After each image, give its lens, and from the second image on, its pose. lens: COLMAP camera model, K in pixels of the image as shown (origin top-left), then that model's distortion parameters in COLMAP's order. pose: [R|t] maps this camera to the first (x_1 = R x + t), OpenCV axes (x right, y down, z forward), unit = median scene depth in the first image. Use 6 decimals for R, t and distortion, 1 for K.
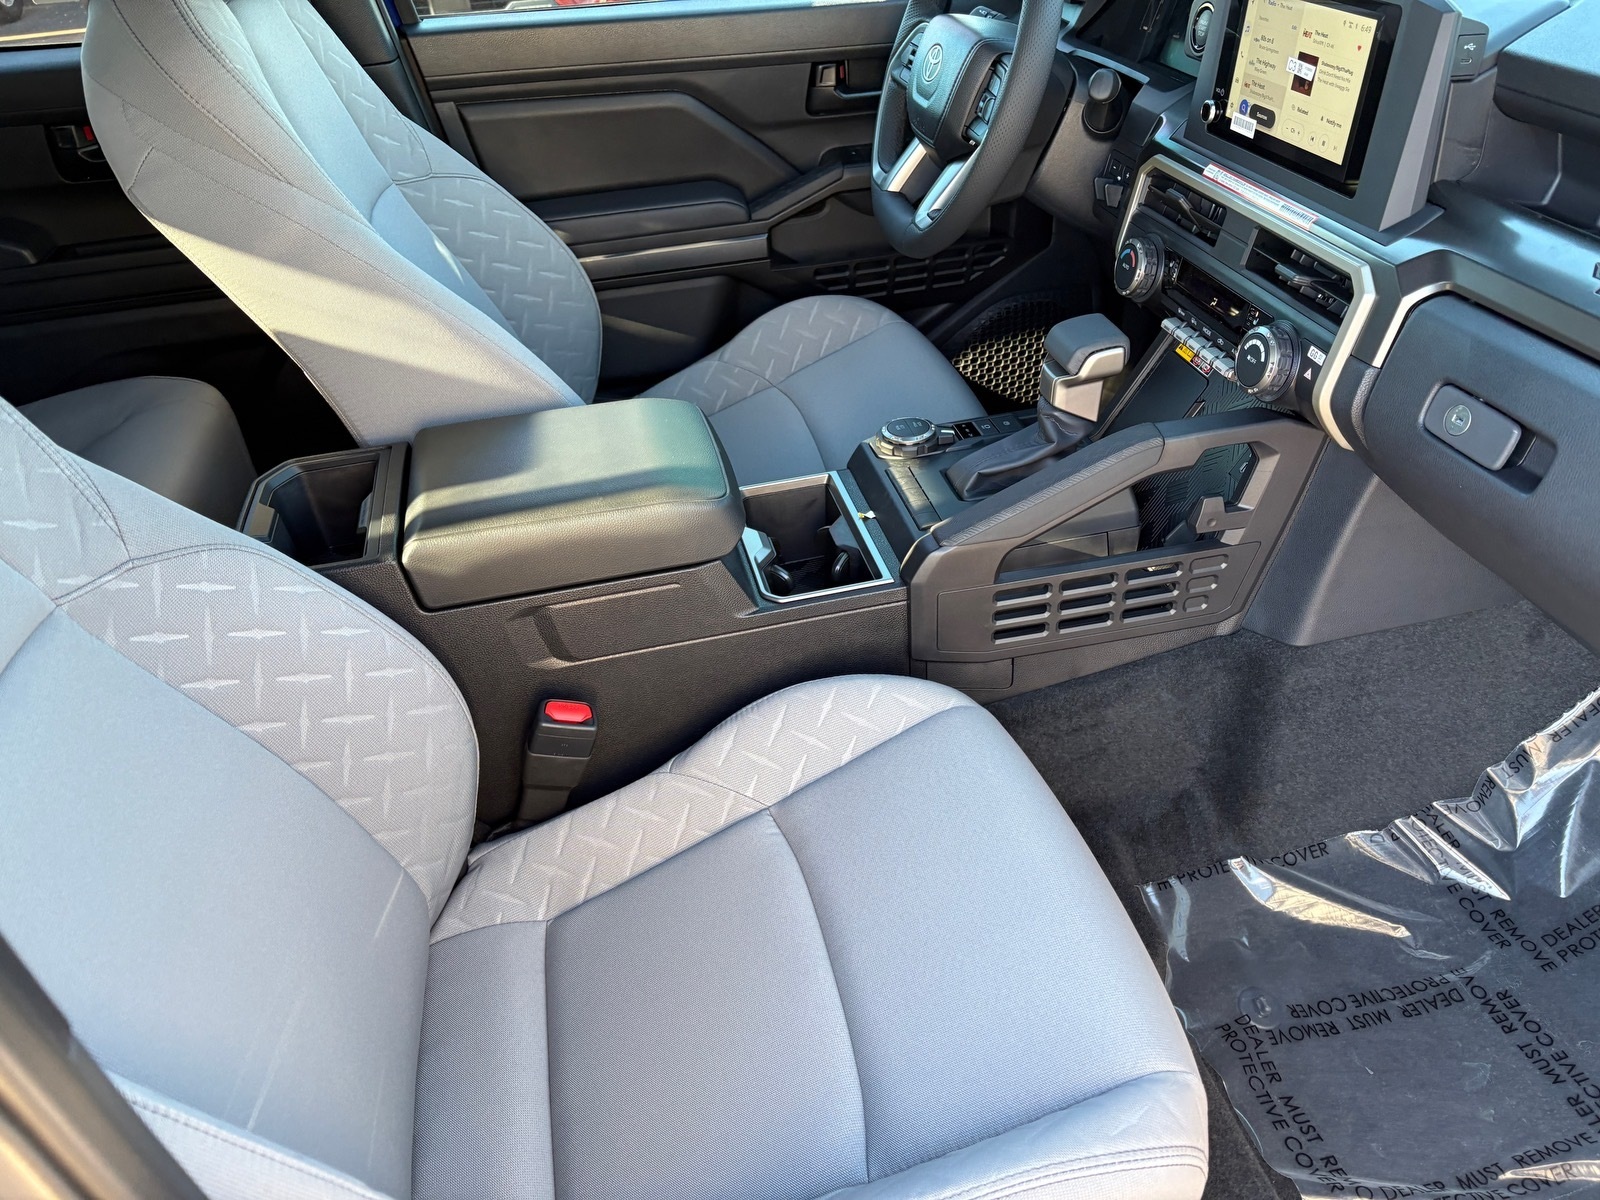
lens RADIAL K [[1204.8, 0, 809.7], [0, 1204.8, 616.0], [0, 0, 1]] dist [0.031403, -0.043758]
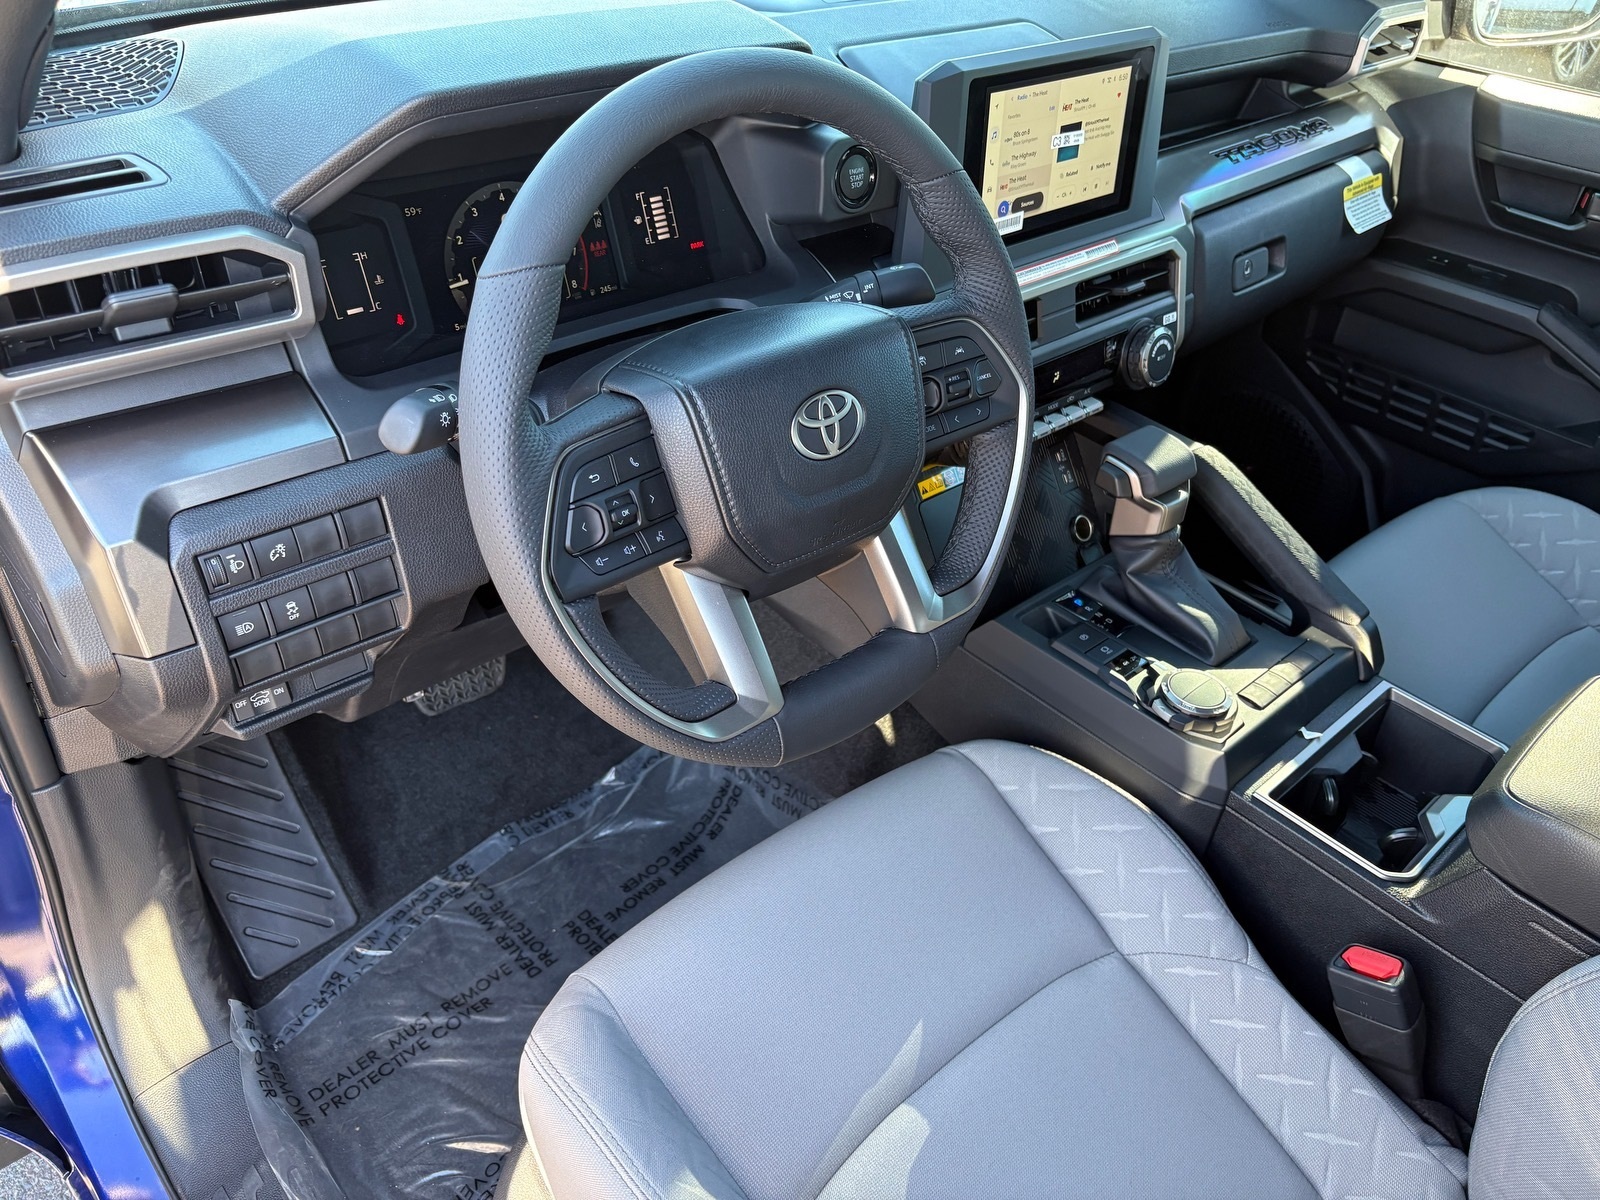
lens RADIAL K [[1204.8, 0, 802.7], [0, 1204.8, 596.8], [0, 0, 1]] dist [0.031403, -0.043758]
pose [[-0.504683, -0.486762, 0.712992, -0.362890], [0.464743, 0.542817, 0.699545, -0.982307], [-0.727536, 0.684407, -0.047732, 1.370964]]
